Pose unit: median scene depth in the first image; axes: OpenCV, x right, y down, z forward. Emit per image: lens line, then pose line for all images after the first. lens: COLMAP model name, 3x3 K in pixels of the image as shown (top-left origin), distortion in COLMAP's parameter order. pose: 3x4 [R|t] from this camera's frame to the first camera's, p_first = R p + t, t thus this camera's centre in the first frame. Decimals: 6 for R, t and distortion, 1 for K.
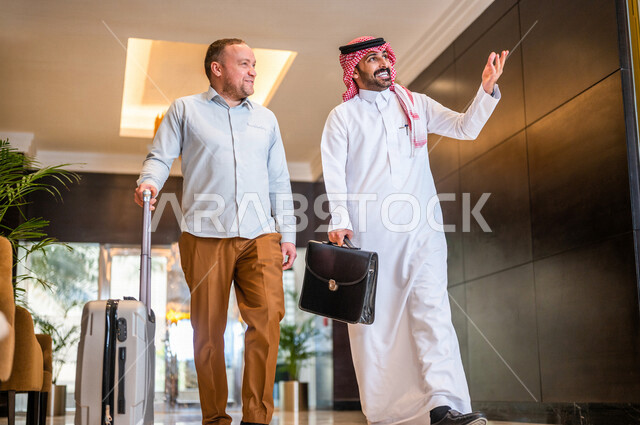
lens RADIAL K [[940.6, 0, 320.0], [0, 940.6, 212.5], [0, 0, 1]] dist [0.025944, -0.007385]
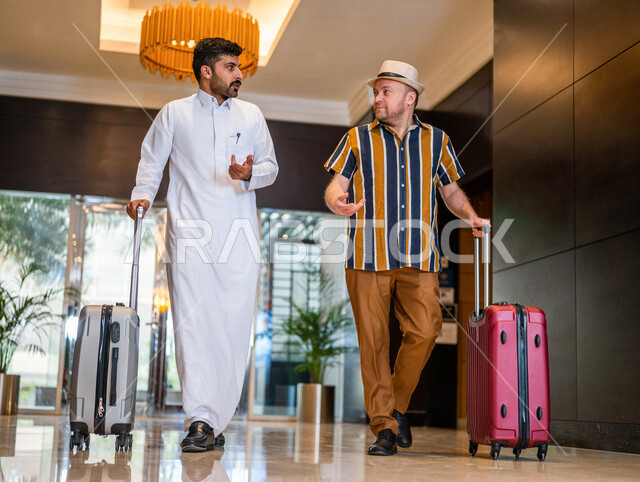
lens RADIAL K [[1072.1, 0, 320.0], [0, 1072.1, 241.0], [0, 0, 1]] dist [0.016166, 0.054862]
pose [[0.998812, 0.041331, -0.025813, -0.006759], [-0.040249, 0.998344, 0.041093, 0.026779], [0.027468, -0.040006, 0.998822, 0.130160]]
